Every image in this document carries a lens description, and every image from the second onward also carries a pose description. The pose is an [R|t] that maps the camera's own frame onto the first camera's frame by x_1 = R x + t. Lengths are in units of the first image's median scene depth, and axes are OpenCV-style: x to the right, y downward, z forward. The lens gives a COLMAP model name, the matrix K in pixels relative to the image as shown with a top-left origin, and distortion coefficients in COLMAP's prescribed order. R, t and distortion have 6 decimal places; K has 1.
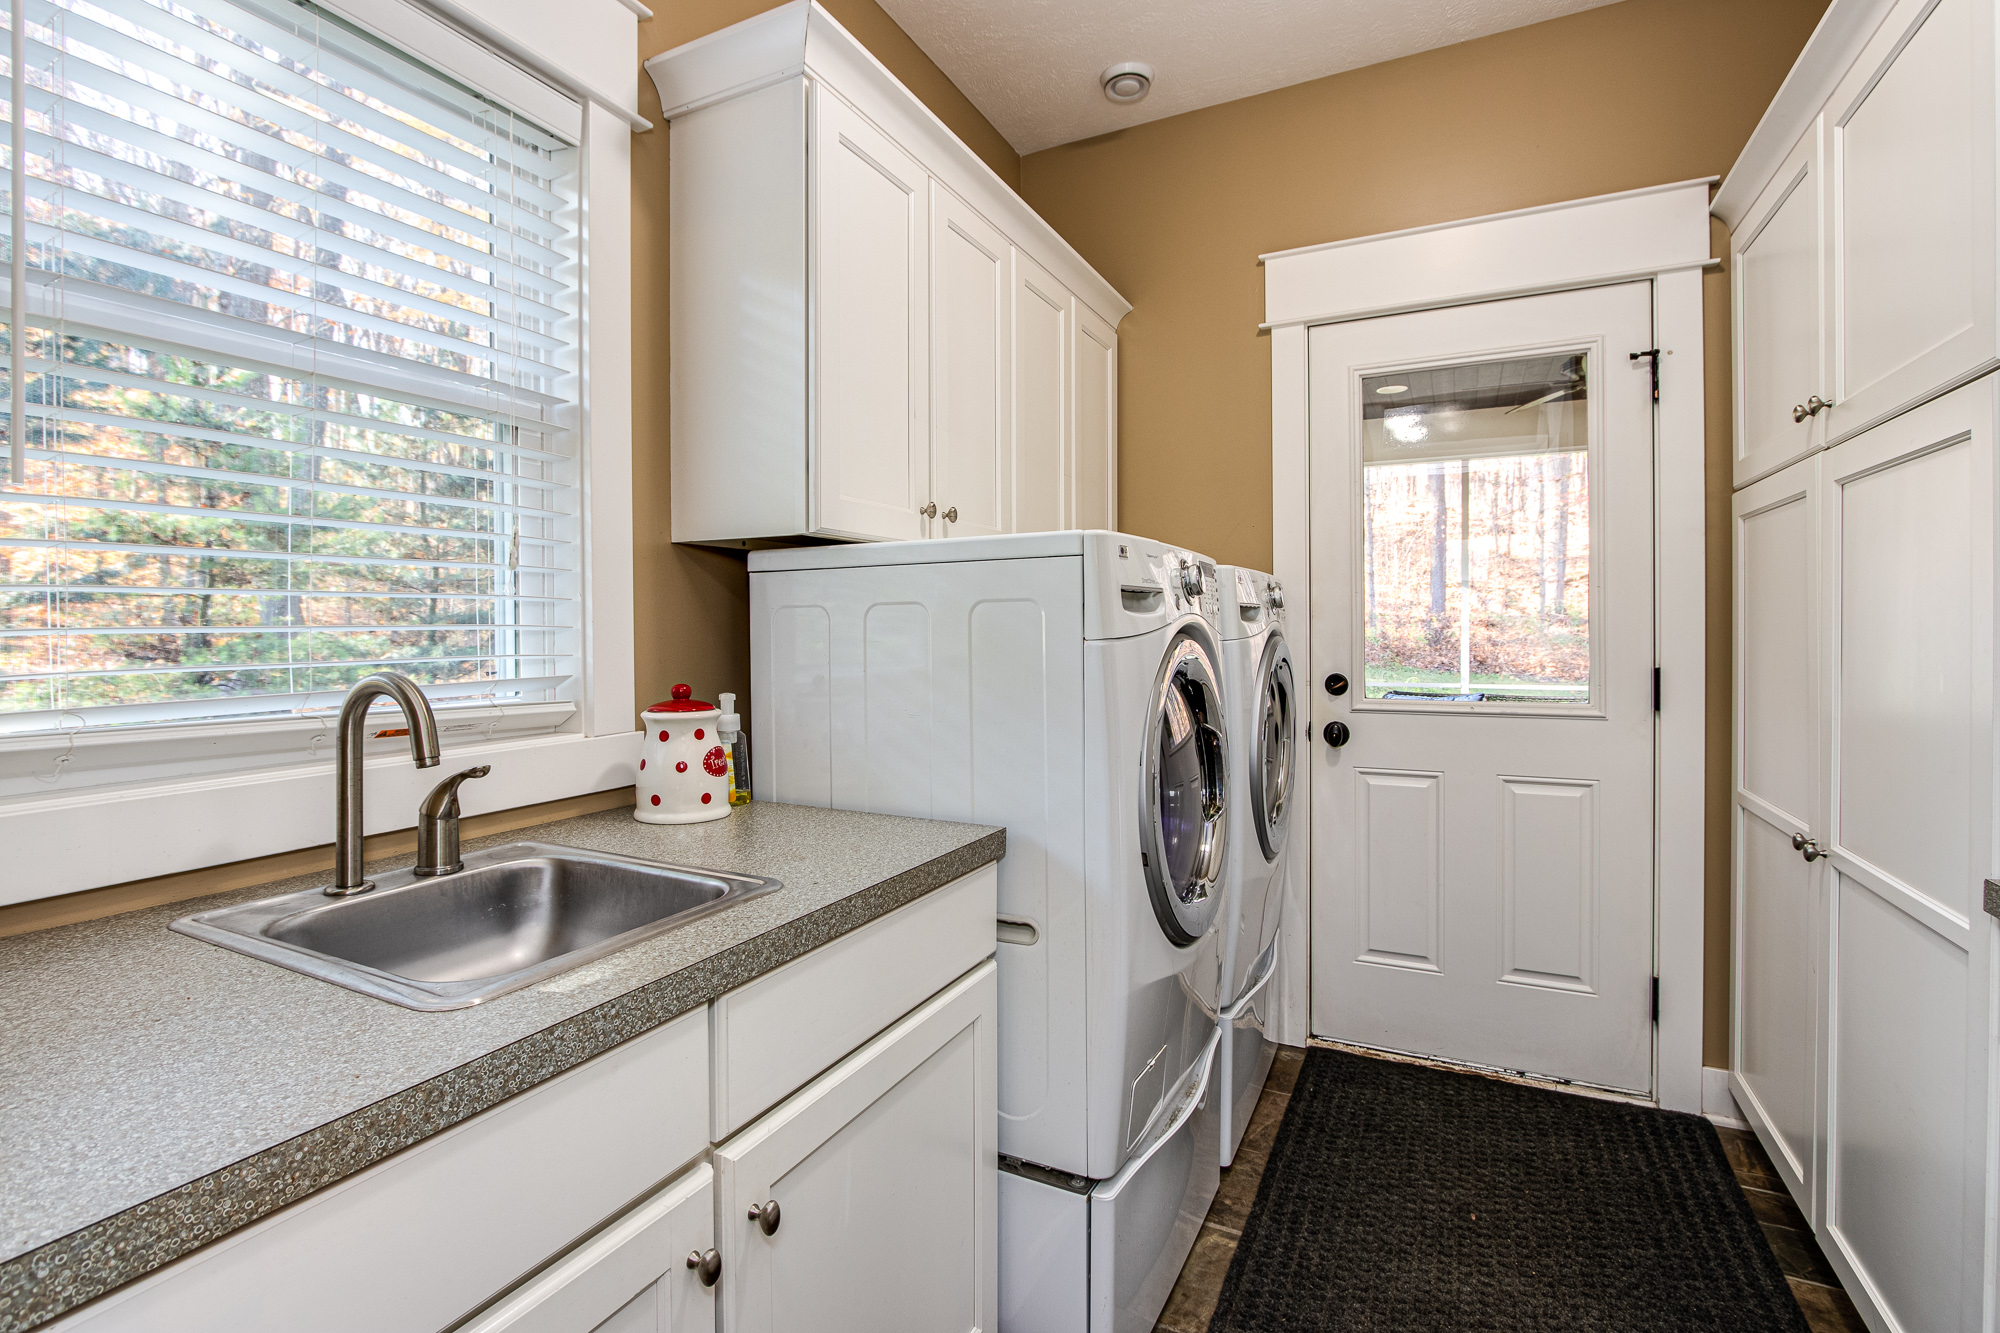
lens RADIAL K [[931.1, 0, 994.5], [0, 931.1, 652.4], [0, 0, 1]] dist [-0.017442, 0.002716]
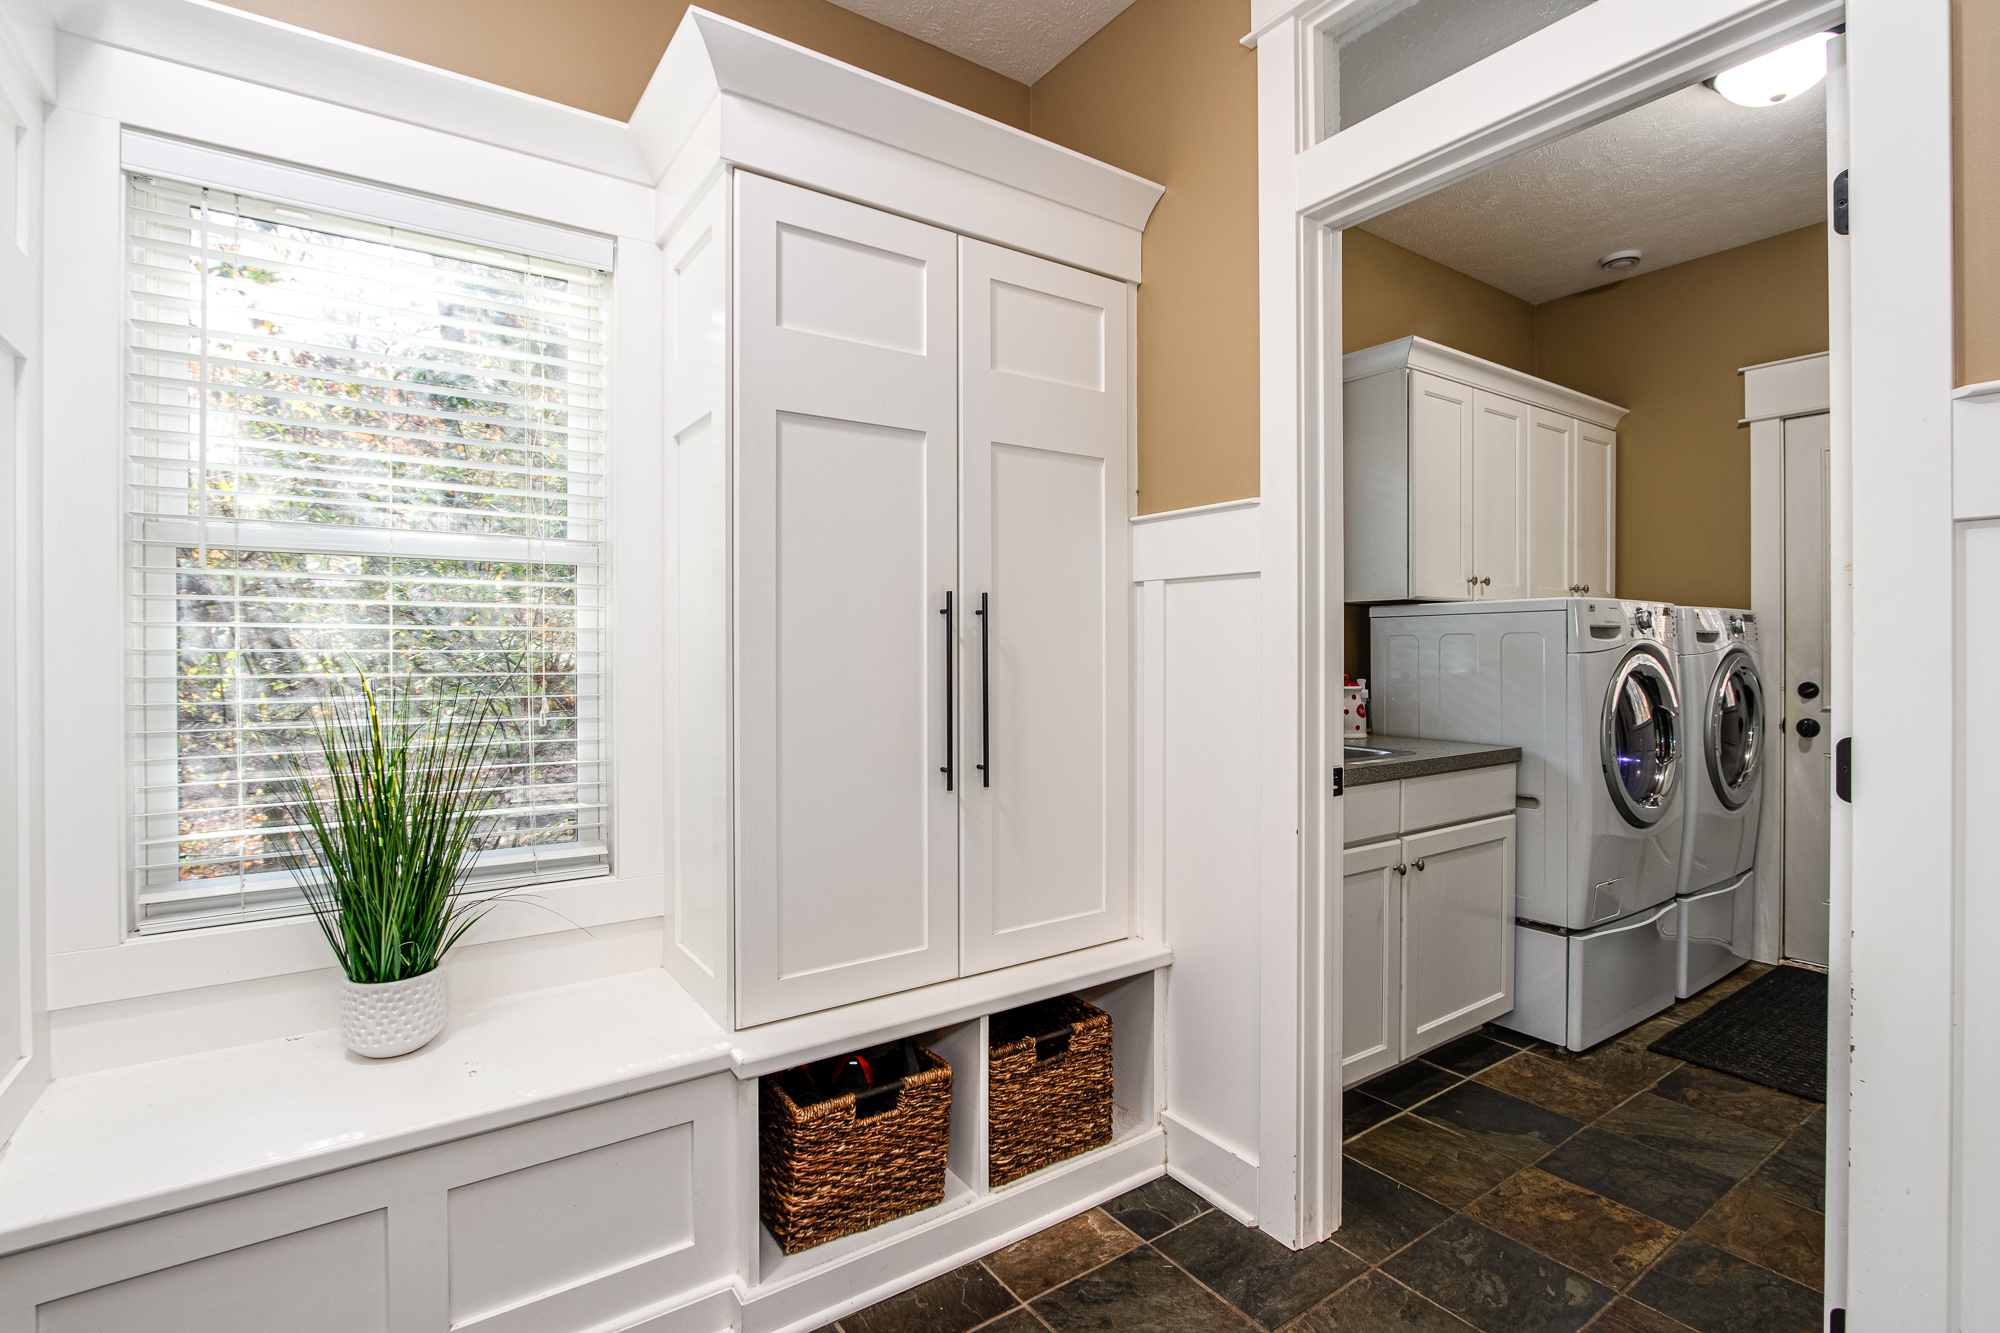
lens RADIAL K [[931.1, 0, 985.7], [0, 931.1, 656.6], [0, 0, 1]] dist [-0.017442, 0.002716]
pose [[0.872706, 0.007972, -0.488181, -0.018948], [-0.015654, 0.999810, -0.011657, 0.031081], [0.487995, 0.017815, 0.872664, -1.091989]]
